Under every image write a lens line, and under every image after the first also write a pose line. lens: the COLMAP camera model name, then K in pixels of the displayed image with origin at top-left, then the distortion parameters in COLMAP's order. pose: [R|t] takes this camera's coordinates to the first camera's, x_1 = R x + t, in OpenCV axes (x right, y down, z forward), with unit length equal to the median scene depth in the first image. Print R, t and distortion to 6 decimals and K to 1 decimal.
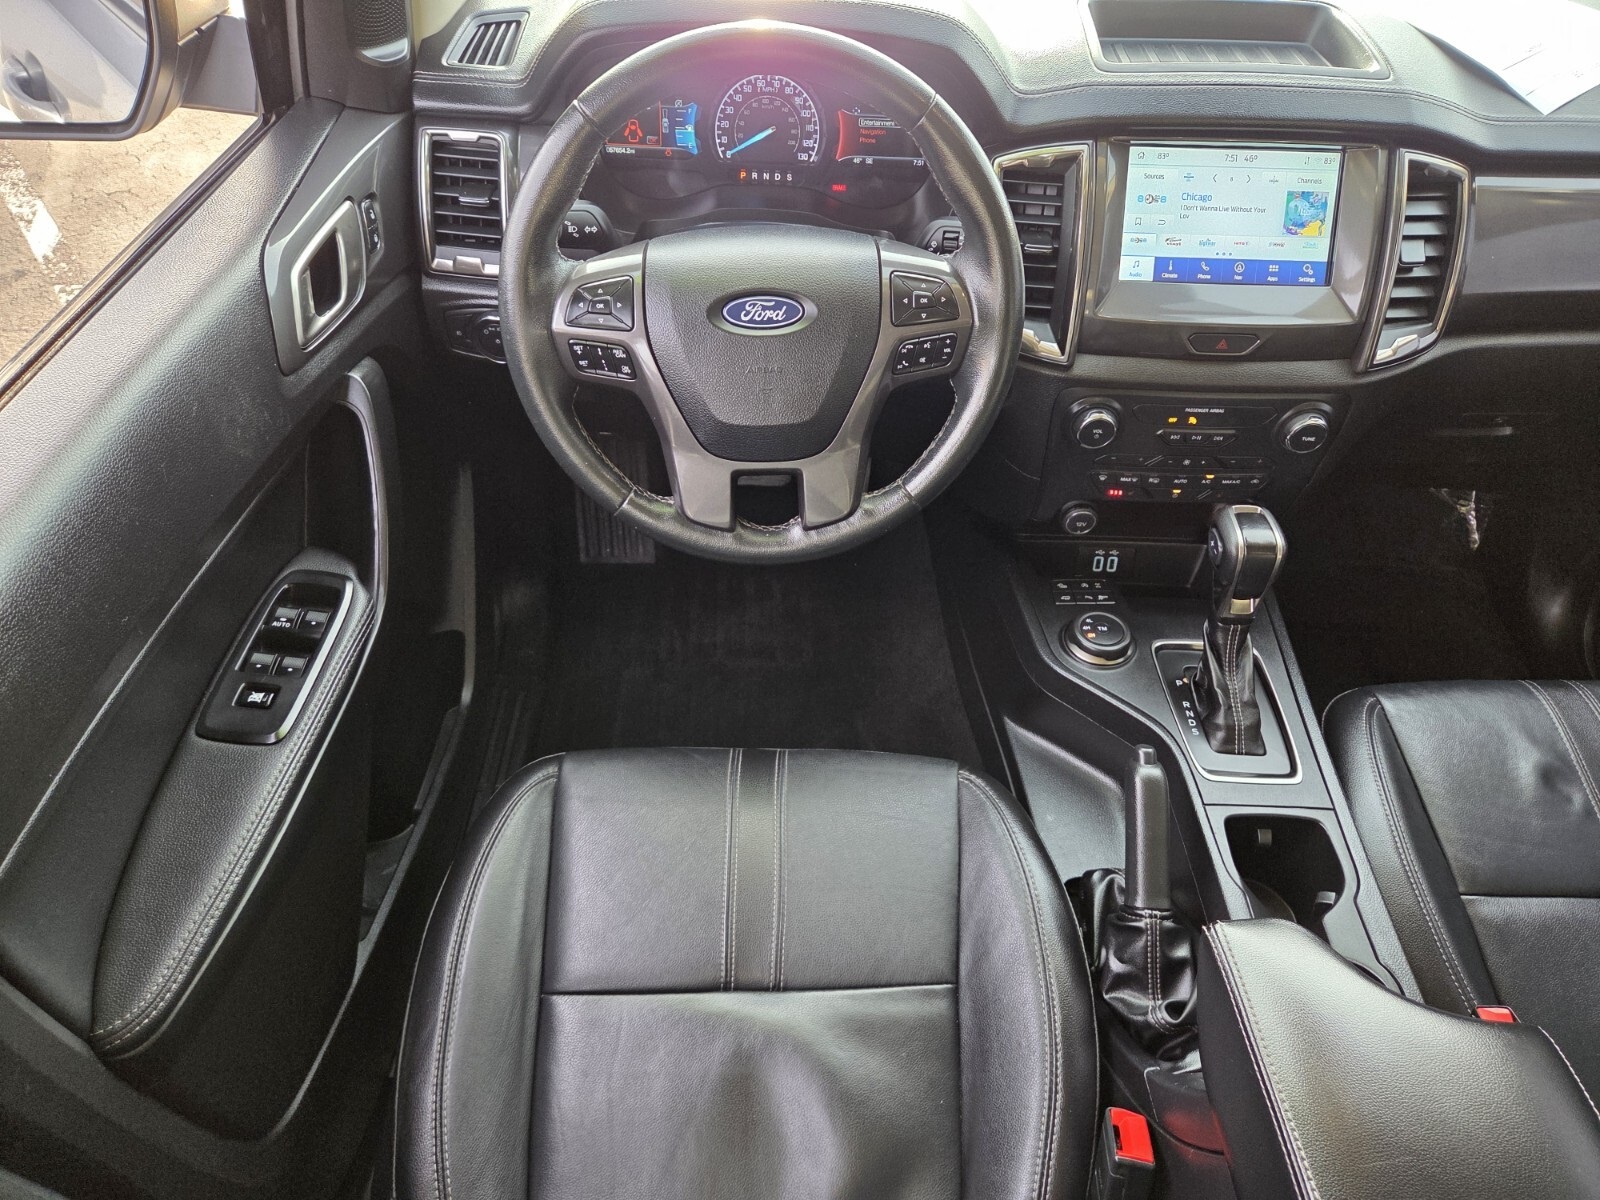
lens RADIAL K [[1080.0, 0, 793.3], [0, 1080.0, 596.1], [0, 0, 1]] dist [0.073826, -0.067861]
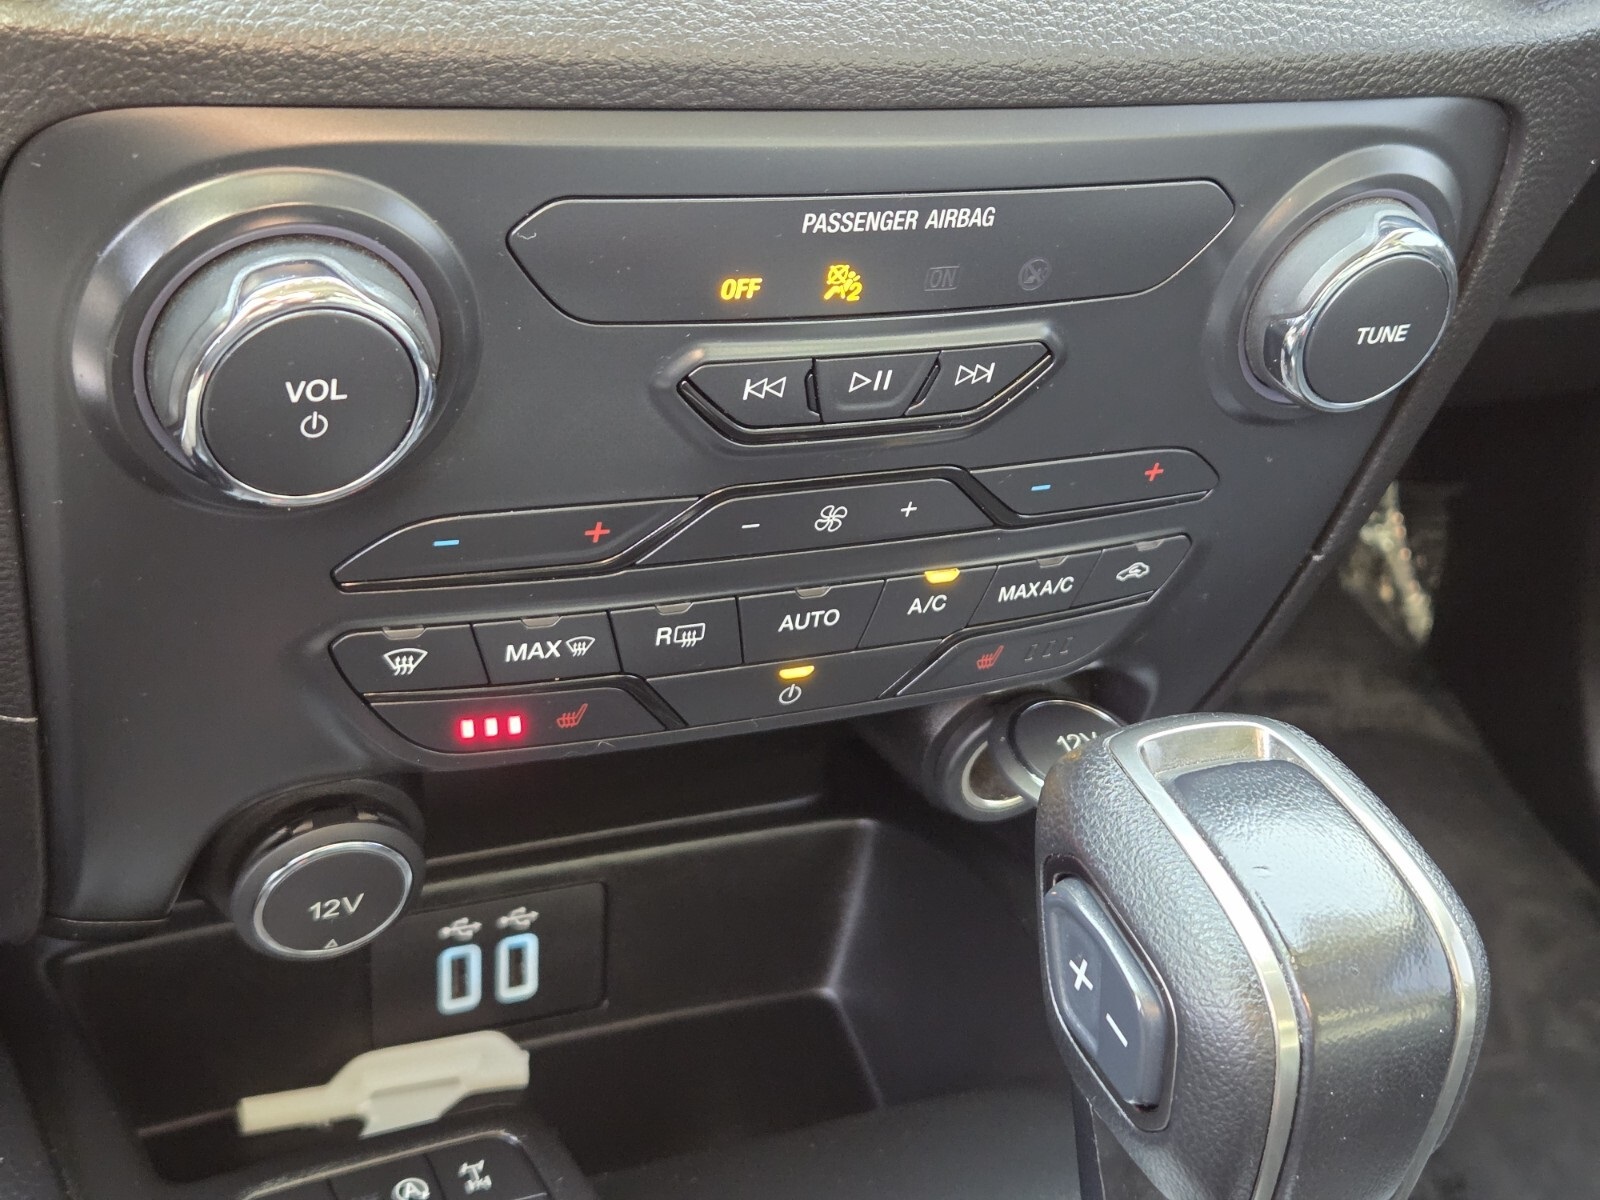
lens RADIAL K [[2184.9, 0, 800.0], [0, 2184.9, 600.0], [0, 0, 1]] dist [-0.000912, -0.005153]
pose [[0.898195, -0.133186, 0.418936, 0.199259], [0.165610, 0.985304, -0.041823, -0.094178], [-0.407209, 0.106946, 0.907052, 0.666614]]
